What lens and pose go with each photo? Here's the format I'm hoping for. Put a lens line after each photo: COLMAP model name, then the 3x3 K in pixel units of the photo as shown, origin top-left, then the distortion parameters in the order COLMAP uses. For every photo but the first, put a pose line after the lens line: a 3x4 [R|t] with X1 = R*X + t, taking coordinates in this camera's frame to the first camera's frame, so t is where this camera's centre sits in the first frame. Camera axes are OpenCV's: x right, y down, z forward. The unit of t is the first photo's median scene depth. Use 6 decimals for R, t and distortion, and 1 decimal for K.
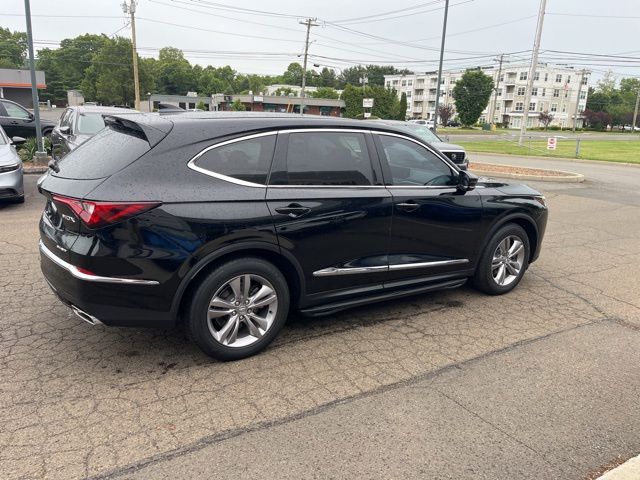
lens RADIAL K [[482.3, 0, 319.0], [0, 482.3, 238.3], [0, 0, 1]] dist [0.077390, -0.095745]
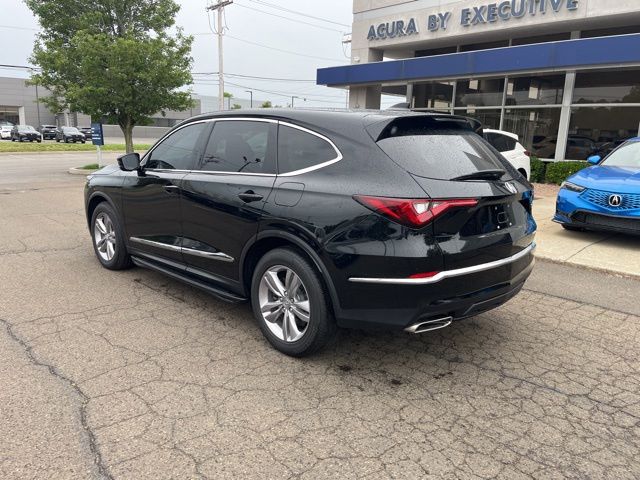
lens RADIAL K [[482.3, 0, 319.0], [0, 482.3, 235.7], [0, 0, 1]] dist [0.077390, -0.095745]
pose [[-0.209885, -0.241678, 0.947386, -0.984351], [0.204021, 0.936812, 0.284180, -0.264337], [-0.956203, 0.252931, -0.147315, 1.073216]]
